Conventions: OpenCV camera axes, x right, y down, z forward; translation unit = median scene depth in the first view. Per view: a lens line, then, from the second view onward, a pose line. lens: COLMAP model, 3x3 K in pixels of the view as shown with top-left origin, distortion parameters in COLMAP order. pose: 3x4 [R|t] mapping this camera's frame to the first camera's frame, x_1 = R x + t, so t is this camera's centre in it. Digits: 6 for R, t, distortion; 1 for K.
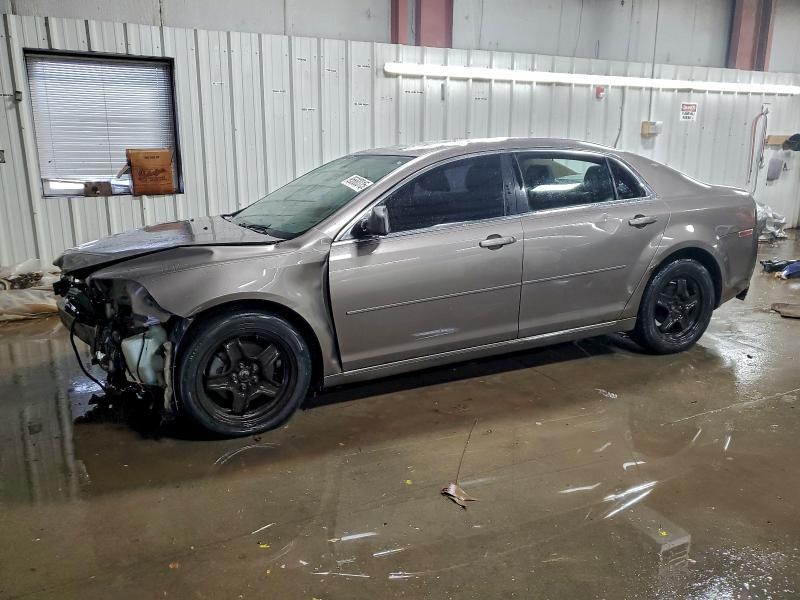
lens RADIAL K [[635.2, 0, 384.5], [0, 635.2, 297.0], [0, 0, 1]] dist [0.003370, 0.011646]
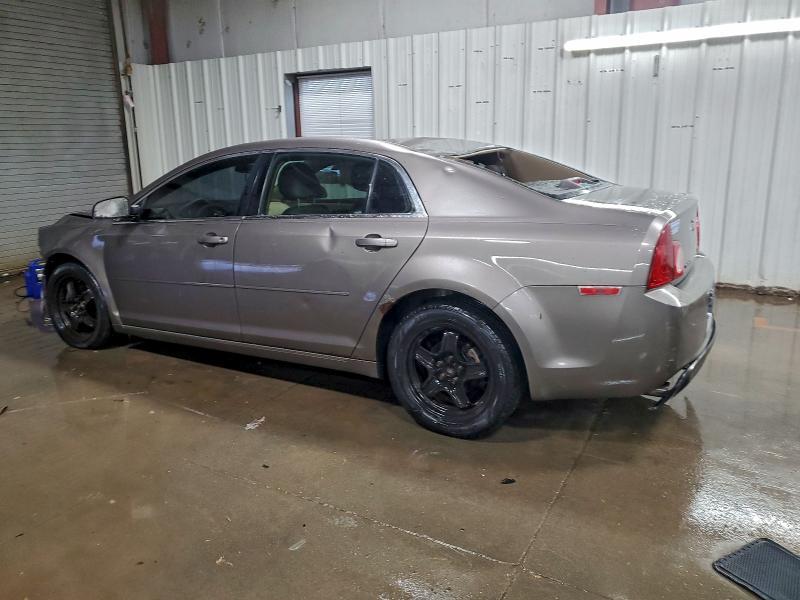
lens RADIAL K [[635.2, 0, 375.6], [0, 635.2, 292.0], [0, 0, 1]] dist [0.003370, 0.011646]
pose [[0.558773, 0.181552, -0.809204, 0.701020], [-0.170006, 0.980098, 0.102501, -0.093328], [0.811708, 0.080295, 0.578517, 0.370772]]
